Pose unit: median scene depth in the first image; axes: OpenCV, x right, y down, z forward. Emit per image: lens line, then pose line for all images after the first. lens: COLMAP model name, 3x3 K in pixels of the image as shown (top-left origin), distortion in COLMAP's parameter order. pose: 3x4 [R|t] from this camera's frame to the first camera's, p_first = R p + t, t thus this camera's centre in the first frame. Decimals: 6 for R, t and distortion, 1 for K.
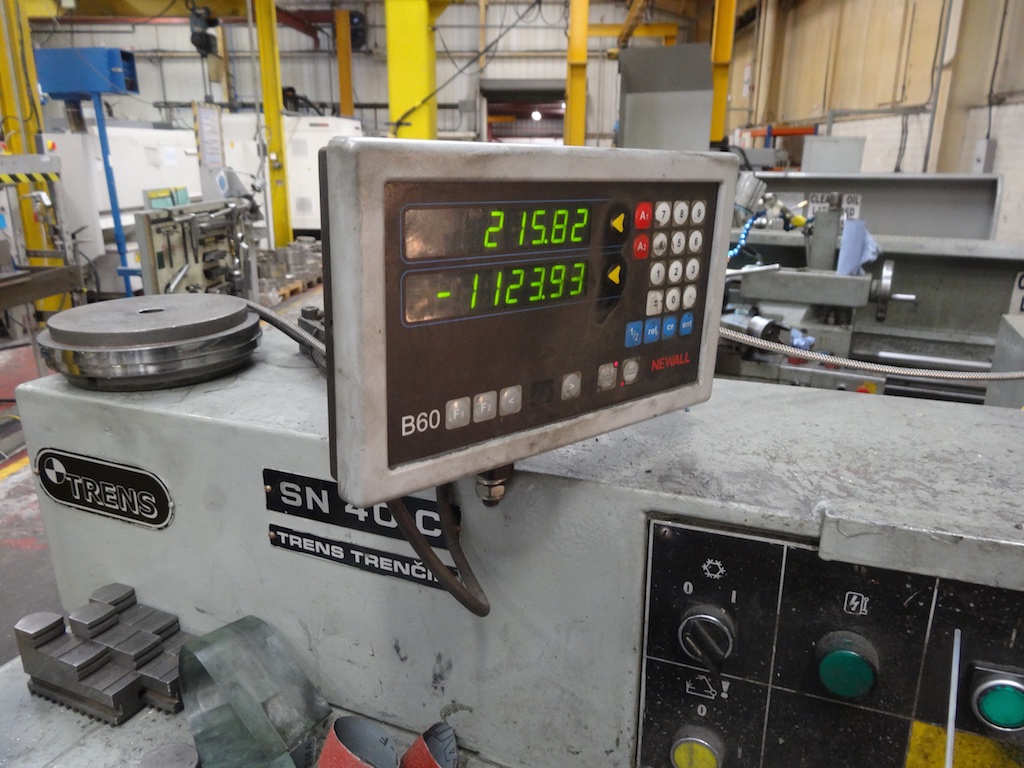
lens RADIAL K [[751.3, 0, 507.1], [0, 751.3, 384.6], [0, 0, 1]] dist [-0.000278, -0.001865]
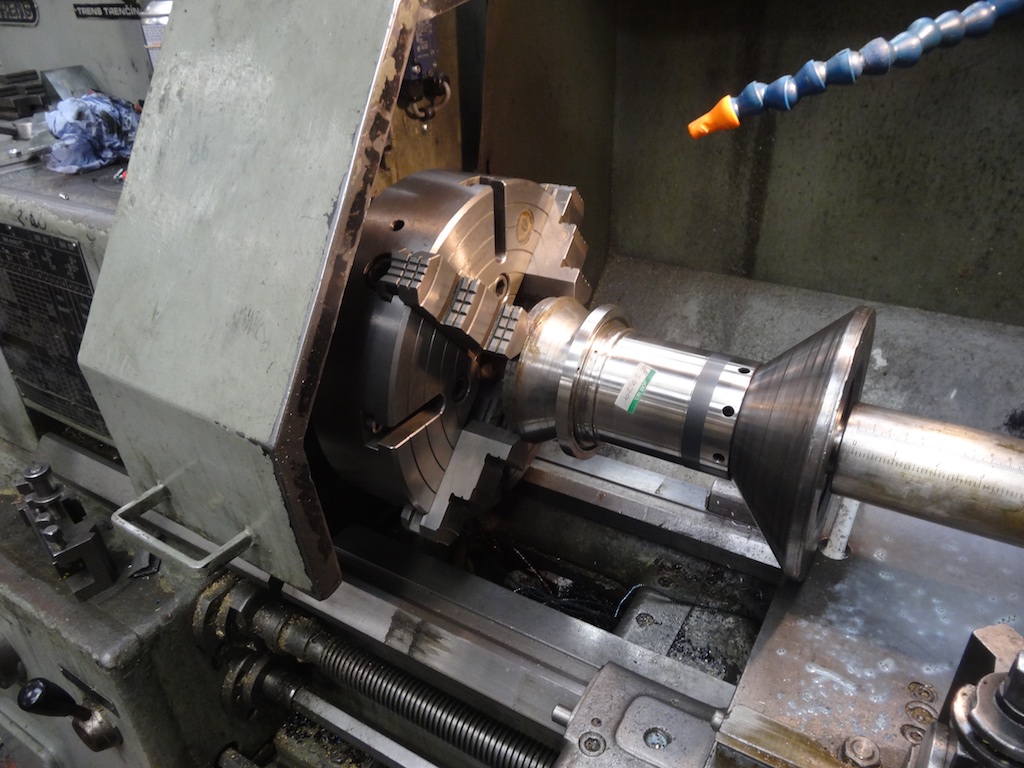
lens RADIAL K [[754.0, 0, 508.2], [0, 754.0, 380.6], [0, 0, 1]] dist [0.000611, -0.004739]
pose [[0.987129, 0.041498, -0.154448, 1.030650], [-0.004903, 0.973147, 0.230133, 0.621164], [0.159850, -0.226414, 0.960825, -0.816898]]
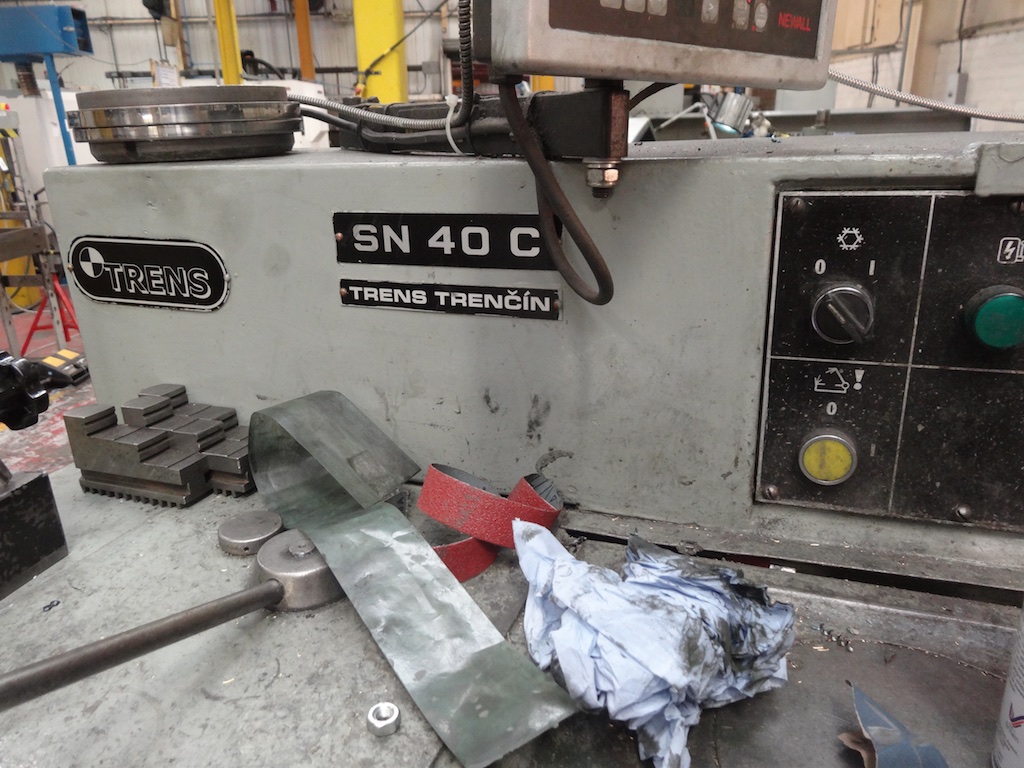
lens RADIAL K [[754.0, 0, 508.2], [0, 754.0, 380.6], [0, 0, 1]] dist [0.000611, -0.004739]
pose [[0.998500, -0.042862, 0.034058, -0.135322], [0.041716, 0.998561, 0.033703, 0.266043], [-0.035454, -0.032232, 0.998851, 0.052322]]
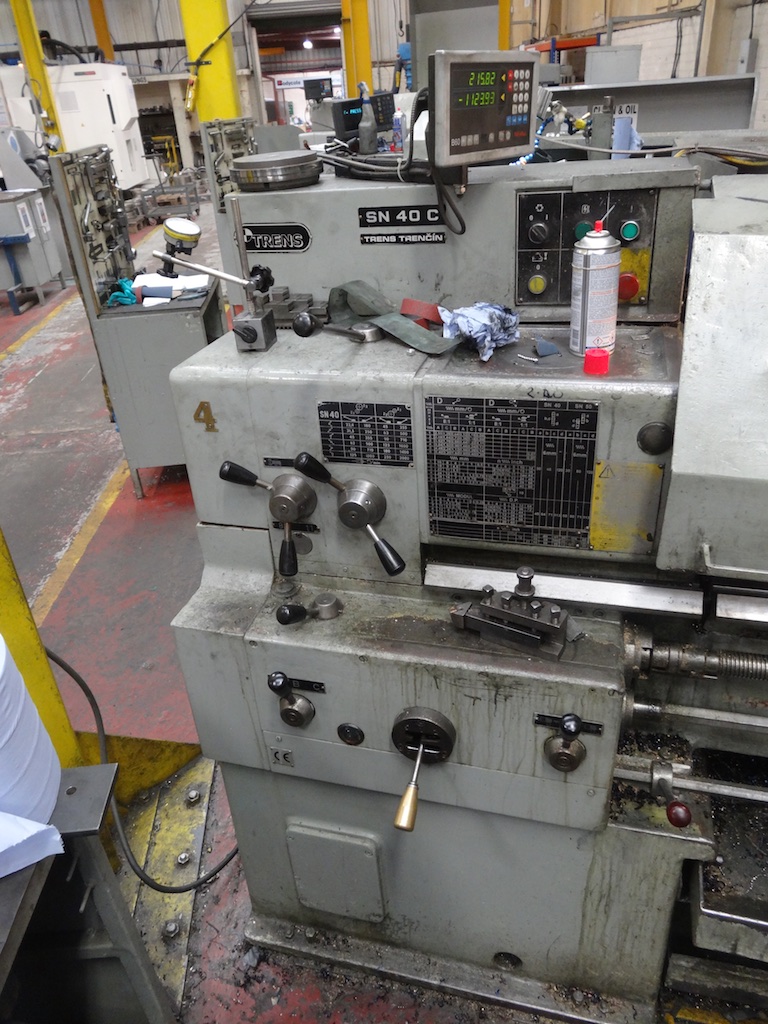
lens RADIAL K [[750.4, 0, 386.7], [0, 750.4, 516.7], [0, 0, 1]] dist [-0.005325, -0.005478]
pose [[0.989213, -0.123566, 0.078668, -0.497585], [0.103347, 0.969322, 0.223011, 0.500949], [-0.103811, -0.212476, 0.971636, -1.458789]]
